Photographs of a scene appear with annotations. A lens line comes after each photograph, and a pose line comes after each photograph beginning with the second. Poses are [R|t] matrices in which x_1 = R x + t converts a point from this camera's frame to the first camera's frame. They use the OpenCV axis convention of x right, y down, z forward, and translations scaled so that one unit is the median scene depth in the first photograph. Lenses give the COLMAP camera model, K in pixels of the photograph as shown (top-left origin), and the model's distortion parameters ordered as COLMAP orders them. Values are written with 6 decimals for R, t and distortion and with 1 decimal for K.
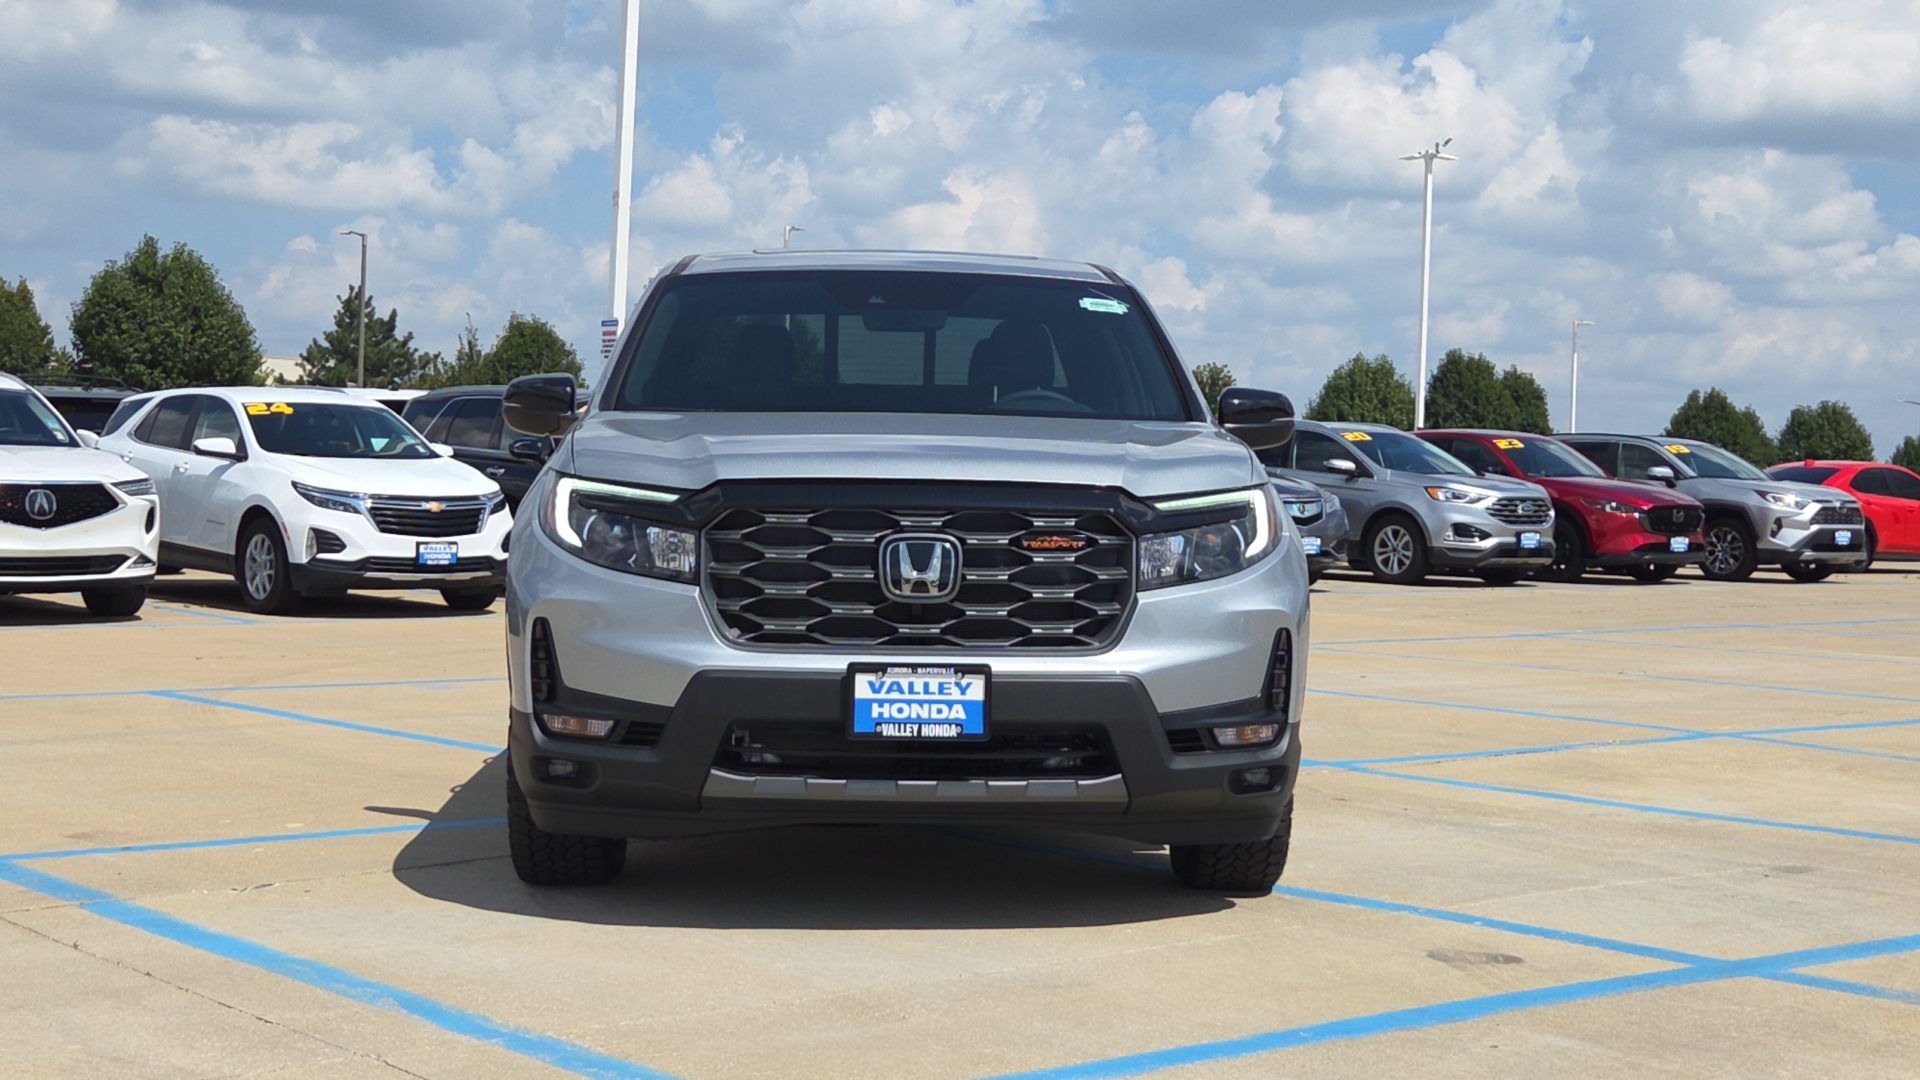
lens RADIAL K [[2740.4, 0, 960.0], [0, 2740.4, 540.0], [0, 0, 1]] dist [0.216748, -0.591603]
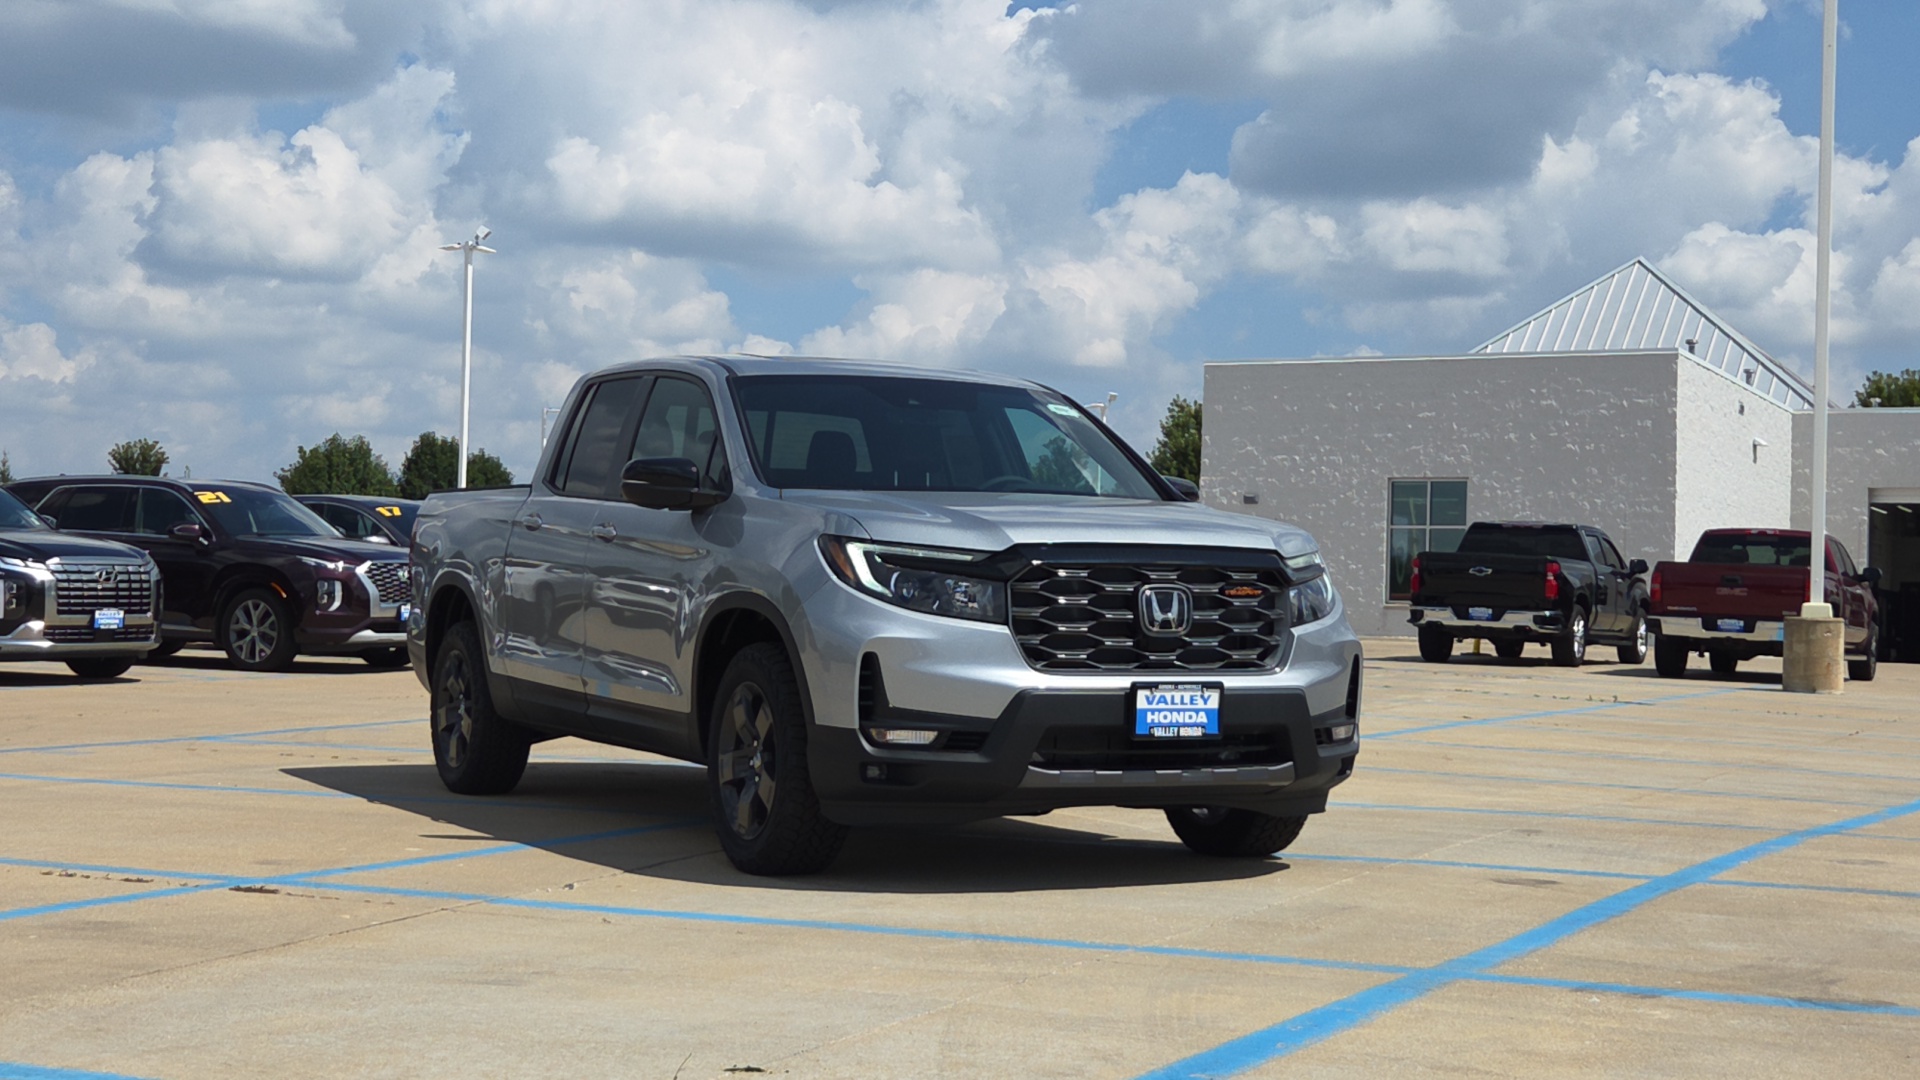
lens RADIAL K [[2740.4, 0, 960.0], [0, 2740.4, 540.0], [0, 0, 1]] dist [0.216748, -0.591603]
pose [[0.914469, 0.002867, 0.404646, -0.170123], [0.009087, 0.999577, -0.027617, 0.003145], [-0.404554, 0.028932, 0.914056, -0.047364]]
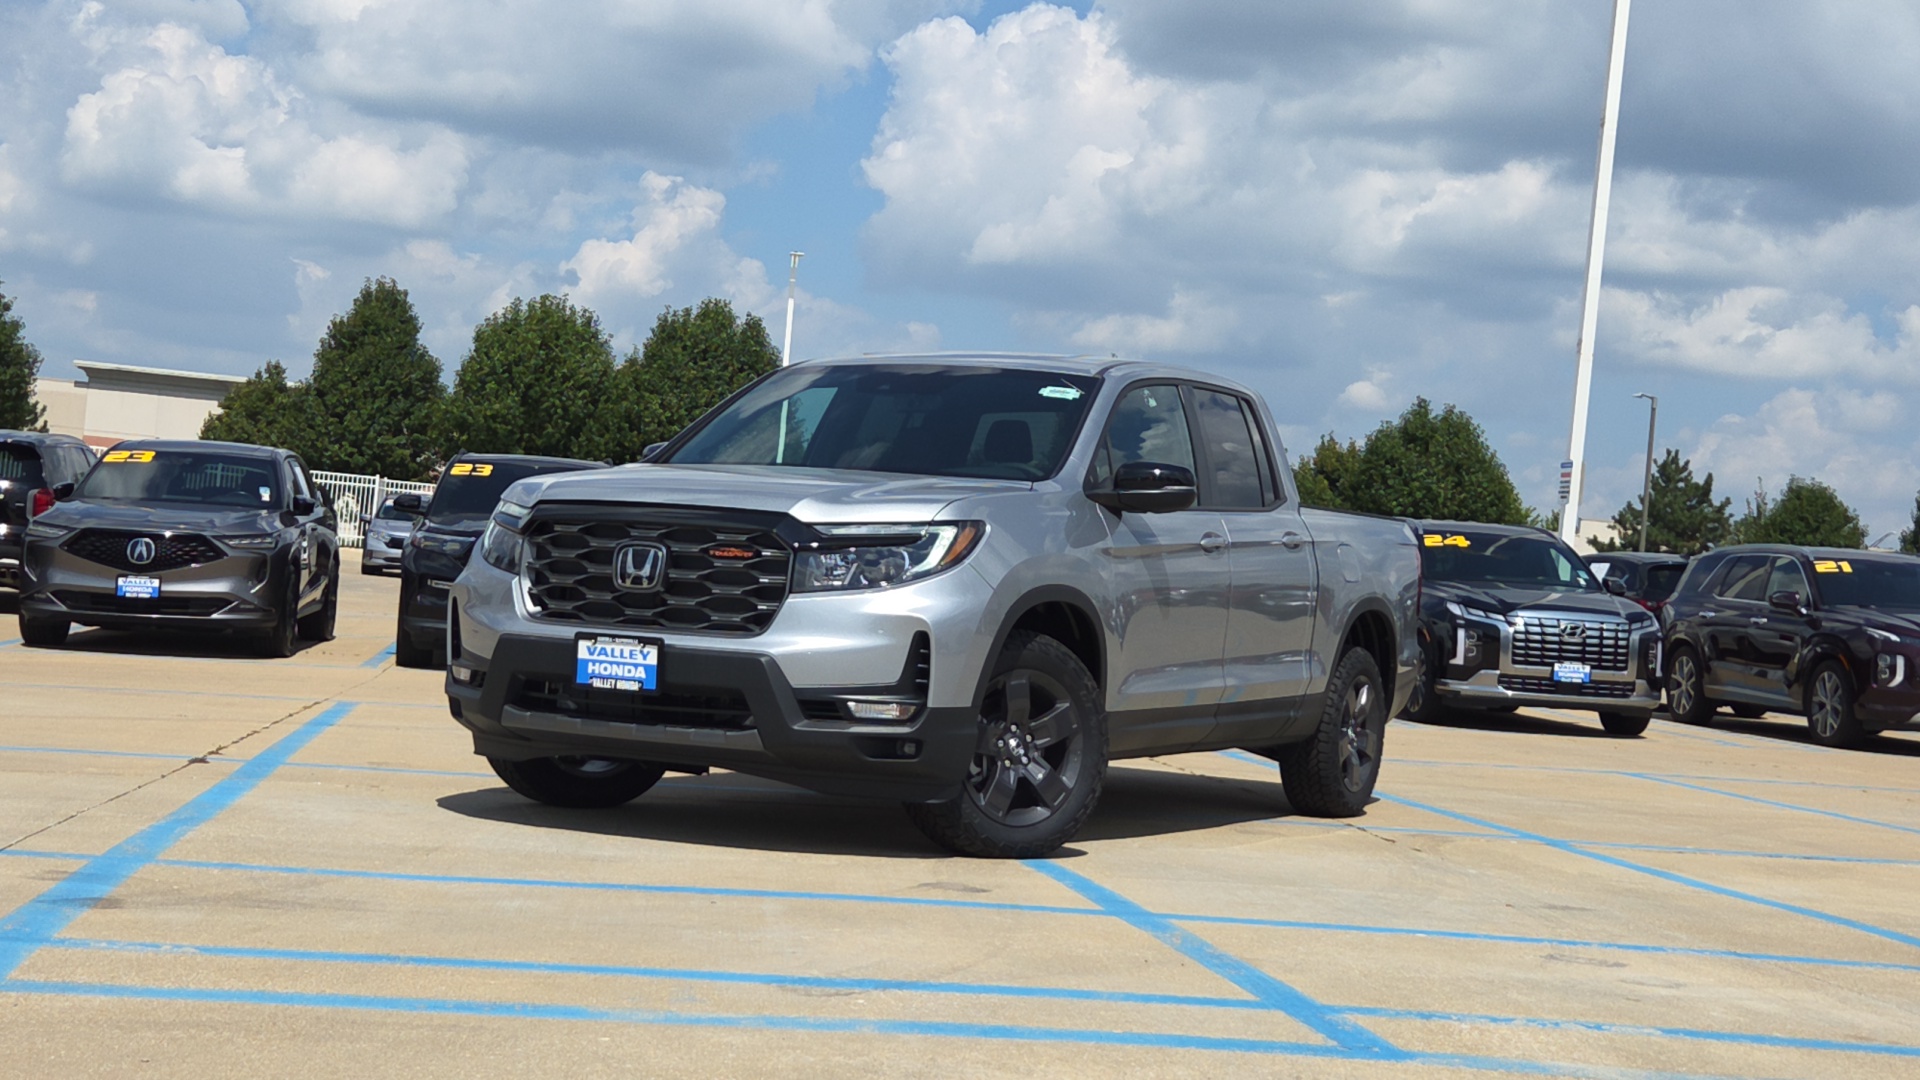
lens RADIAL K [[2846.0, 0, 933.8], [0, 2846.0, 544.4], [0, 0, 1]] dist [0.023729, -0.042412]
pose [[0.857197, 0.029712, -0.514130, 0.220127], [-0.061806, 0.997054, -0.045427, 0.014232], [0.511266, 0.070717, 0.856508, -0.035123]]
